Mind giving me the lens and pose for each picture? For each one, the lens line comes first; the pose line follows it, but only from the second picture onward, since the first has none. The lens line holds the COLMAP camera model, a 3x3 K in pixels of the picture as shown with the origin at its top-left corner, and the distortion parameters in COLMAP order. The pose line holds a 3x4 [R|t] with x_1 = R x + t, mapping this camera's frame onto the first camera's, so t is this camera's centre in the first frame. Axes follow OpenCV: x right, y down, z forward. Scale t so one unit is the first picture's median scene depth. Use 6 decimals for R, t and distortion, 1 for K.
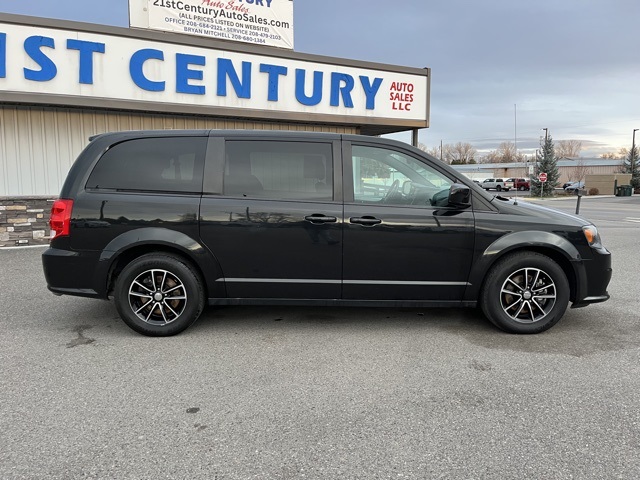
lens RADIAL K [[483.5, 0, 322.8], [0, 483.5, 238.0], [0, 0, 1]] dist [0.065168, -0.088274]
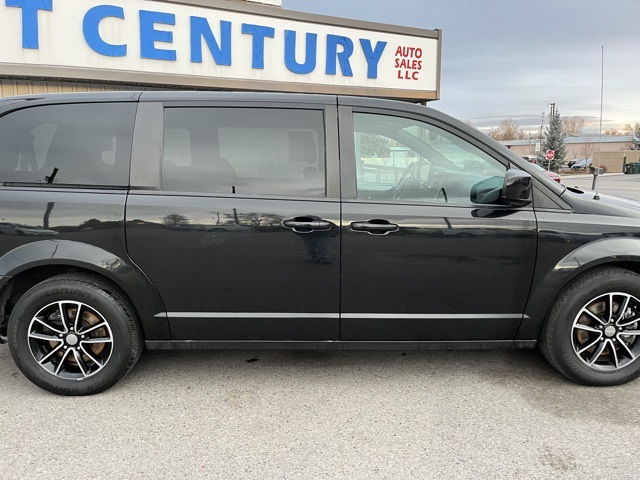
lens RADIAL K [[483.5, 0, 320.3], [0, 483.5, 243.0], [0, 0, 1]] dist [0.065168, -0.088274]
pose [[0.999946, -0.009535, -0.004019, 0.007718], [0.009724, 0.998692, 0.050206, -0.022722], [0.003535, -0.050242, 0.998731, 0.158234]]
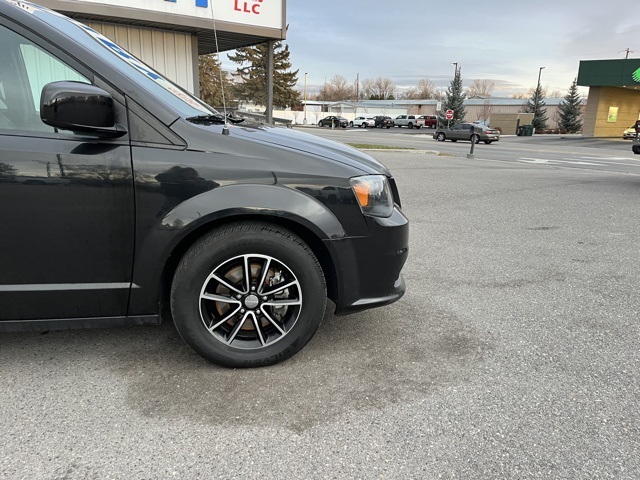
lens RADIAL K [[483.5, 0, 316.7], [0, 483.5, 241.5], [0, 0, 1]] dist [0.065168, -0.088274]
pose [[0.988978, -0.008359, 0.147825, 0.205854], [-0.012102, 0.990501, 0.136969, -0.013372], [-0.147565, -0.137249, 0.979483, 0.229496]]
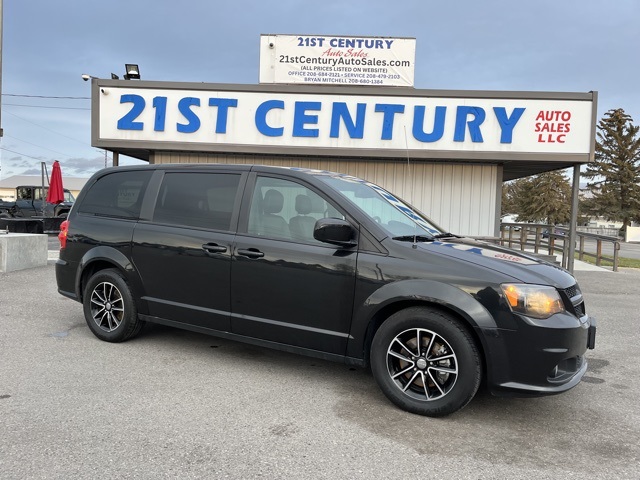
lens RADIAL K [[483.5, 0, 313.6], [0, 483.5, 235.8], [0, 0, 1]] dist [0.065168, -0.088274]
pose [[0.862377, 0.052421, -0.503545, 0.326140], [-0.098066, 0.993083, -0.064565, -0.009626], [0.496678, 0.105060, 0.861553, 0.109781]]
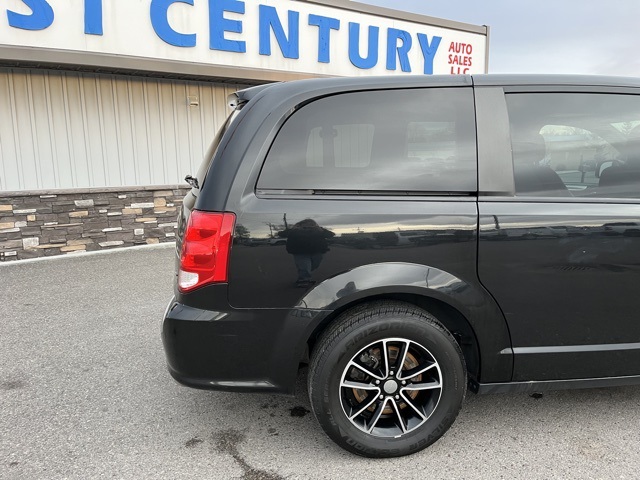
lens RADIAL K [[483.5, 0, 321.4], [0, 483.5, 235.4], [0, 0, 1]] dist [0.065168, -0.088274]
pose [[0.994729, -0.034076, 0.096708, -0.227212], [0.030683, 0.998868, 0.036355, -0.034056], [-0.097837, -0.033196, 0.994649, 0.234581]]
